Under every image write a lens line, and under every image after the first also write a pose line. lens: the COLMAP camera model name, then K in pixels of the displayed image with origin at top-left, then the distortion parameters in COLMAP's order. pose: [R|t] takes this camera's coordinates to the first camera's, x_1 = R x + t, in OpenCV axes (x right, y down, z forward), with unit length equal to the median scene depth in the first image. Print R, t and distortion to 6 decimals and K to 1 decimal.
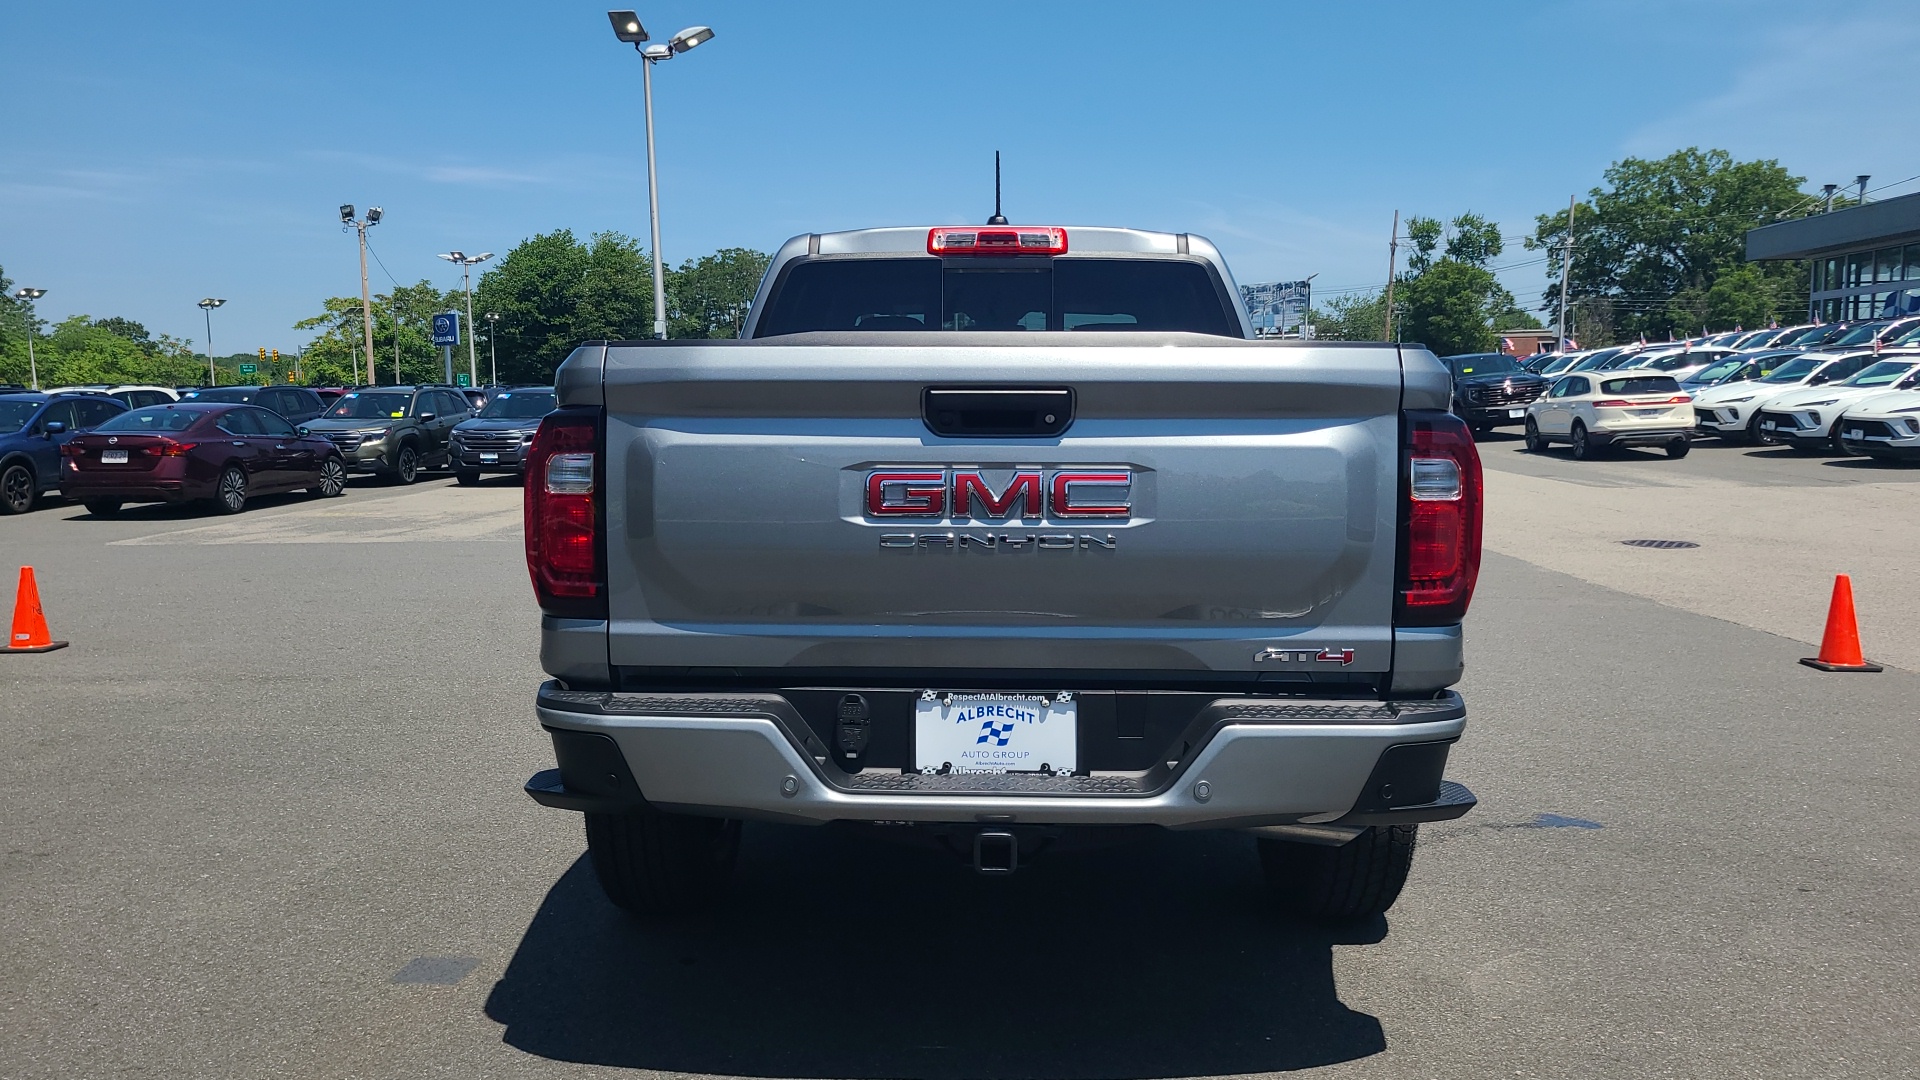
lens RADIAL K [[1431.7, 0, 942.2], [0, 1431.7, 555.3], [0, 0, 1]] dist [0.051413, -0.034069]
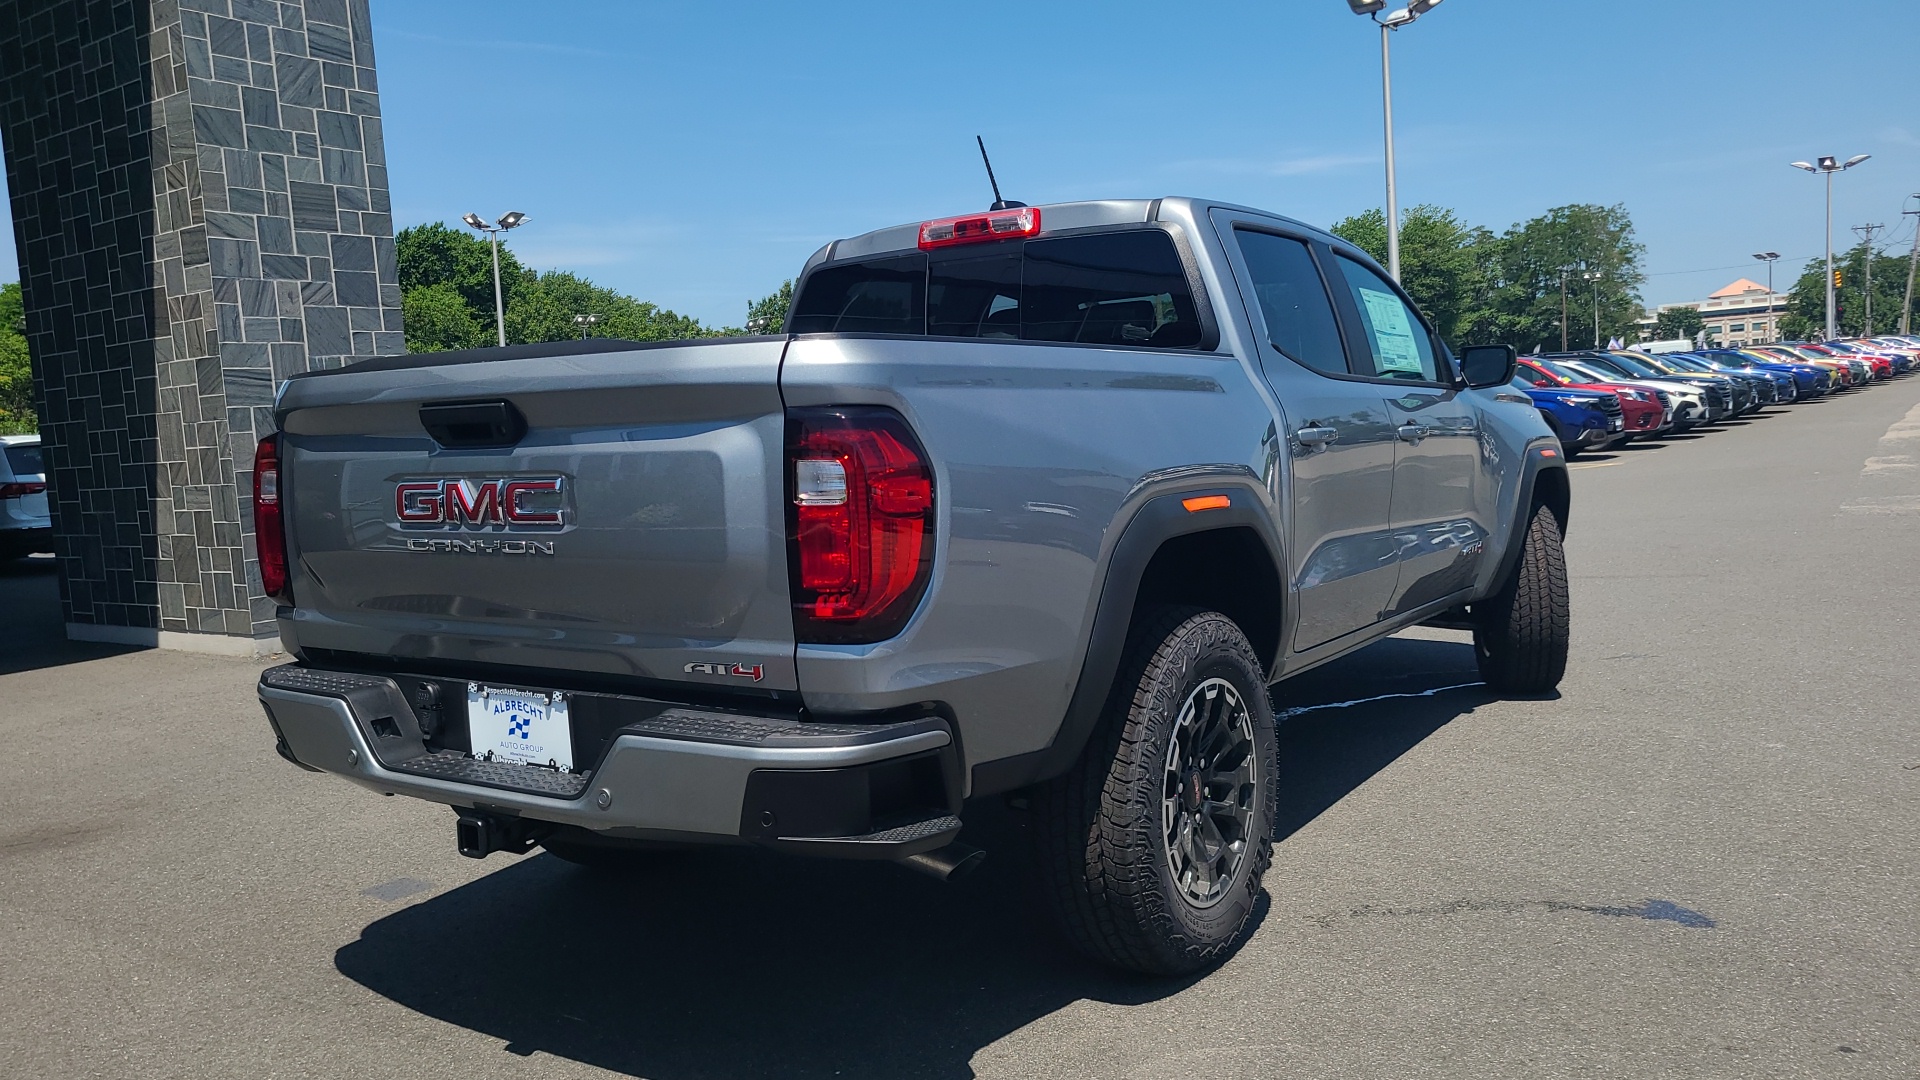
lens RADIAL K [[1431.7, 0, 947.8], [0, 1431.7, 551.8], [0, 0, 1]] dist [0.051413, -0.034069]
pose [[0.846270, 0.009924, -0.532662, 0.121444], [-0.004870, 0.999929, 0.010892, -0.002561], [0.532732, -0.006623, 0.846258, 0.037454]]
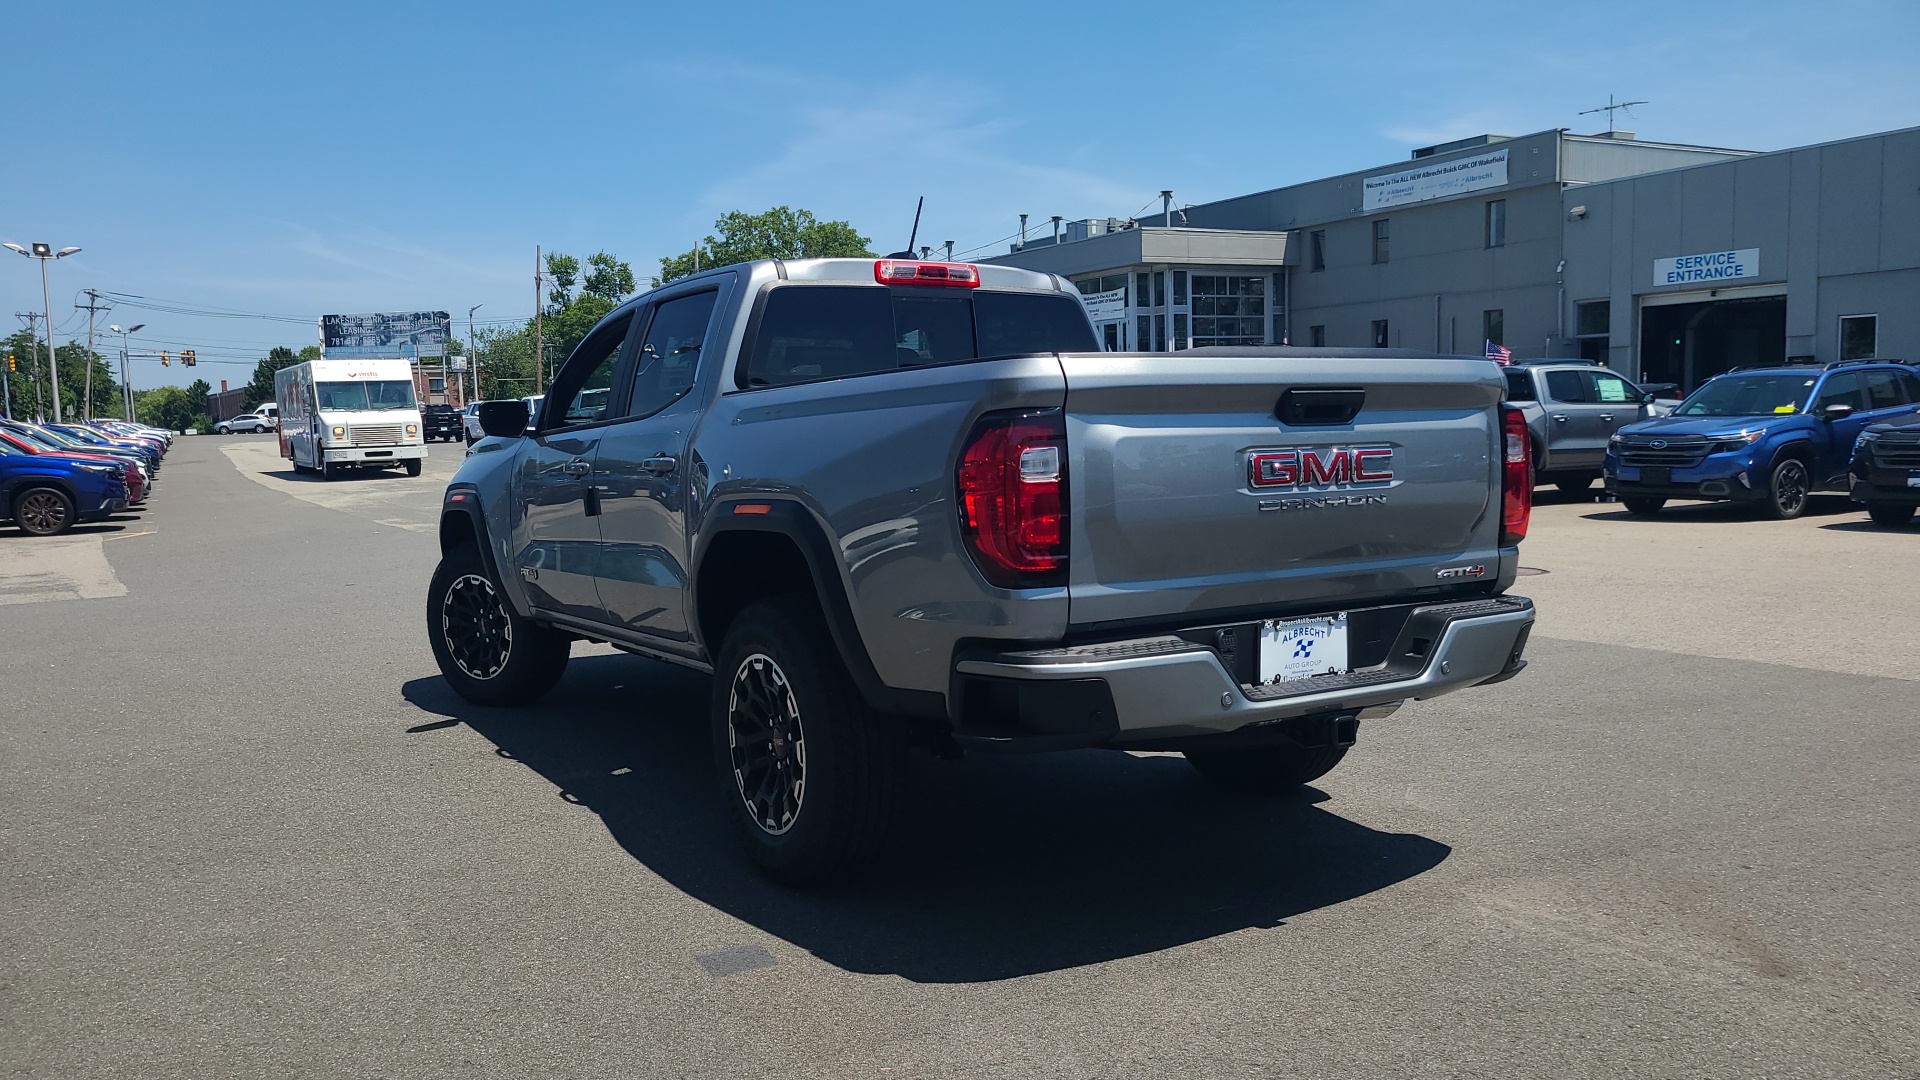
lens RADIAL K [[1431.7, 0, 918.0], [0, 1431.7, 554.7], [0, 0, 1]] dist [0.051413, -0.034069]
pose [[0.839910, -0.065890, 0.538712, -0.136290], [0.077858, 0.996964, 0.000550, 0.001217], [-0.537113, 0.041481, 0.842490, 0.008835]]
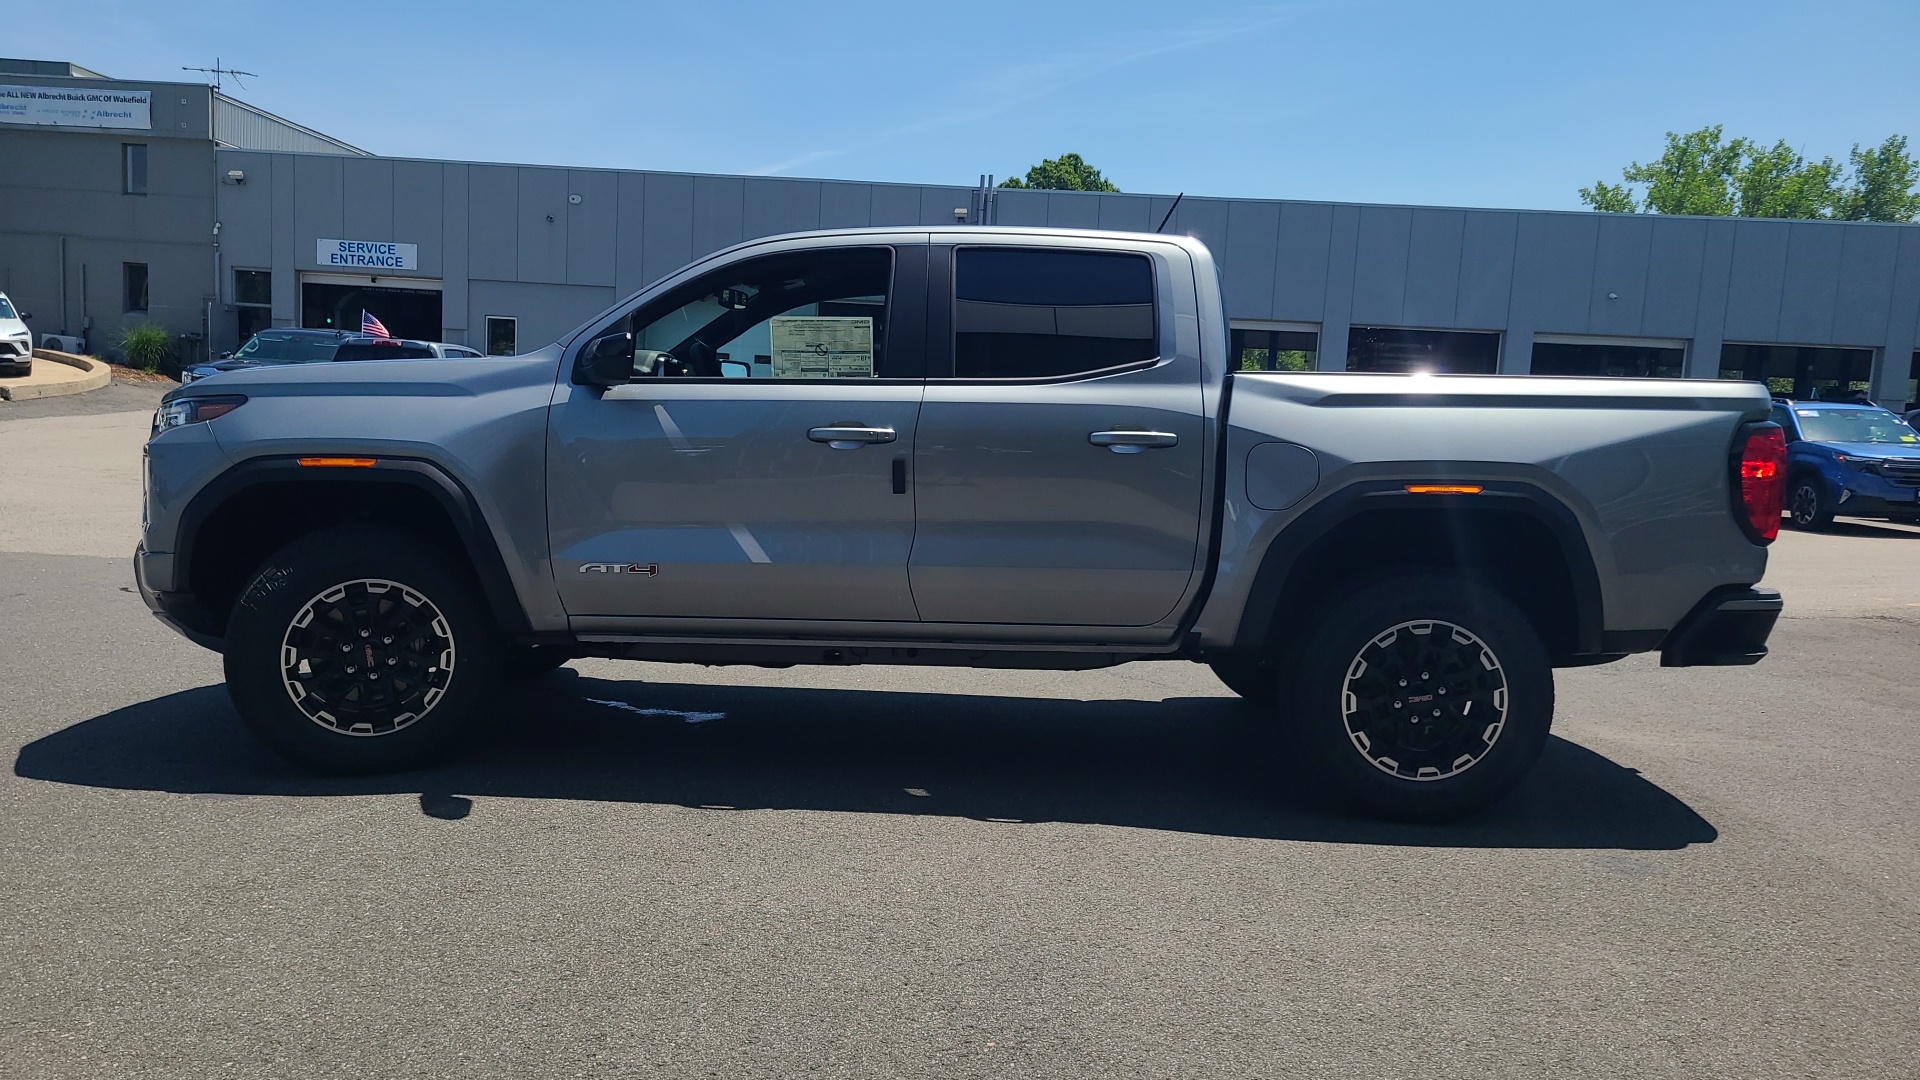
lens RADIAL K [[1431.7, 0, 945.6], [0, 1431.7, 545.4], [0, 0, 1]] dist [0.051413, -0.034069]
pose [[-0.017253, -0.089342, 0.995852, -0.272829], [0.058139, 0.994225, 0.090204, -0.023402], [-0.998159, 0.059454, -0.011959, 0.278487]]
